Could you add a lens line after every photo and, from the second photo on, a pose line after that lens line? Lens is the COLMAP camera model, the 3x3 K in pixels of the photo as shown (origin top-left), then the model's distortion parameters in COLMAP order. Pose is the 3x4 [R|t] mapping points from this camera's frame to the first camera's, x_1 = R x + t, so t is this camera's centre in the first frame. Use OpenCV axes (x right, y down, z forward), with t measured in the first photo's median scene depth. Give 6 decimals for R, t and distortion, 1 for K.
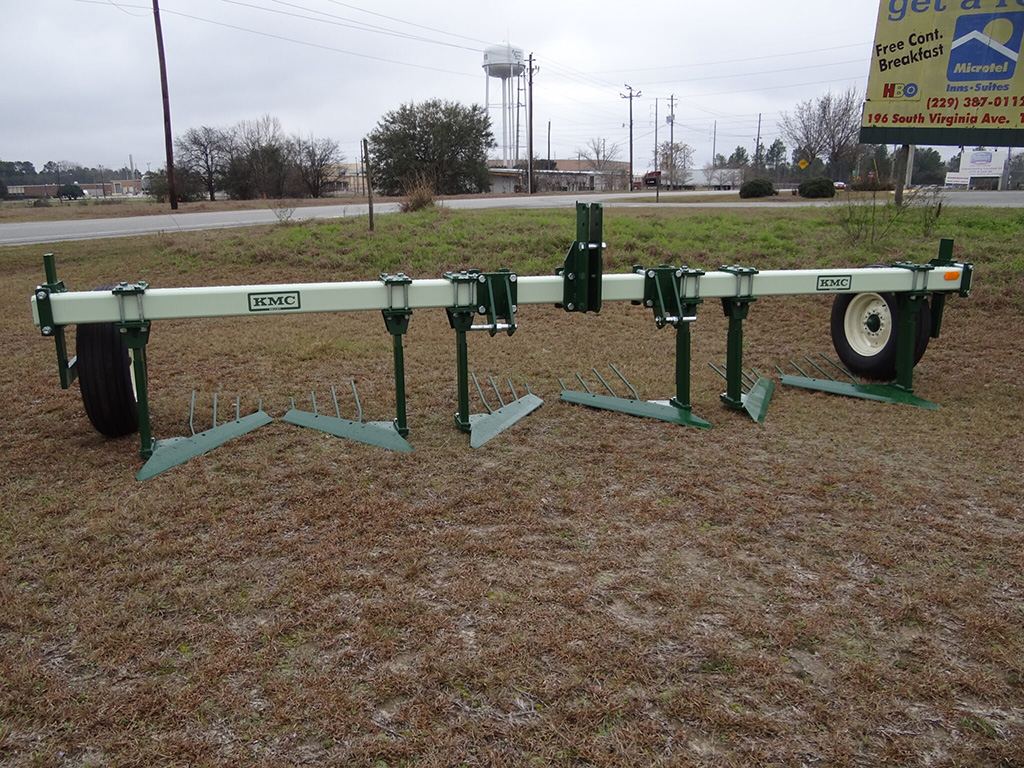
lens RADIAL K [[801.4, 0, 534.9], [0, 801.4, 380.7], [0, 0, 1]] dist [-0.024365, -0.009248]
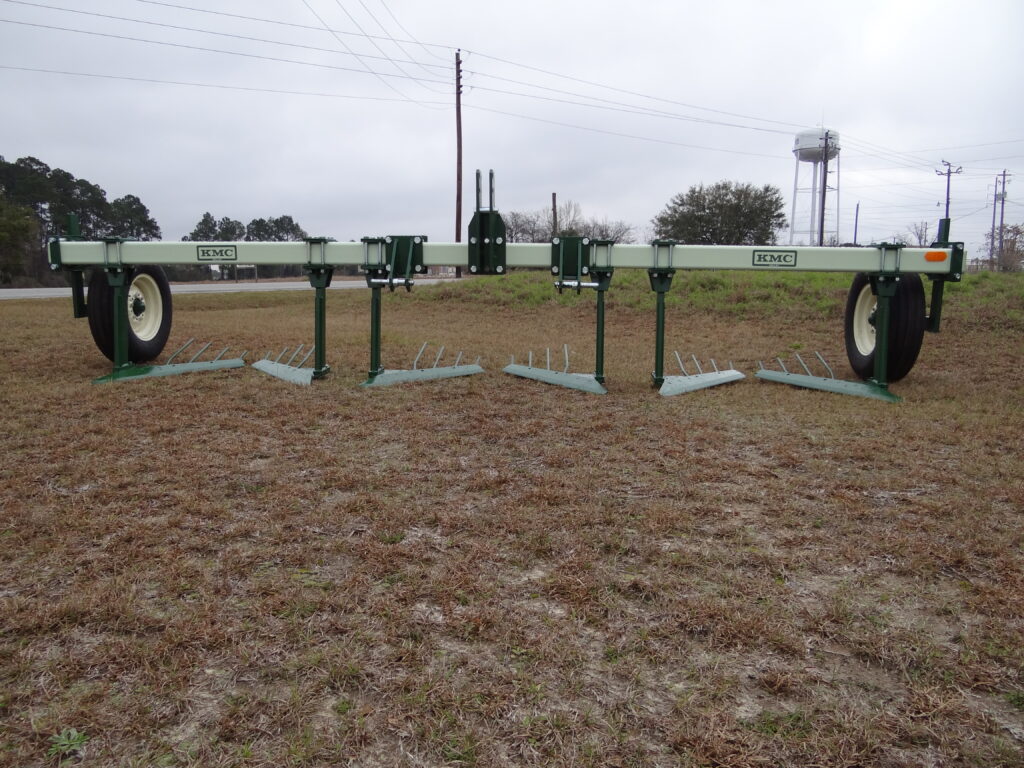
lens RADIAL K [[801.4, 0, 534.9], [0, 801.4, 380.7], [0, 0, 1]] dist [-0.024365, -0.009248]
pose [[0.932354, 0.052204, -0.357758, 0.486910], [-0.088361, 0.992415, -0.085465, 0.131898], [0.350583, 0.111296, 0.929895, 0.054694]]
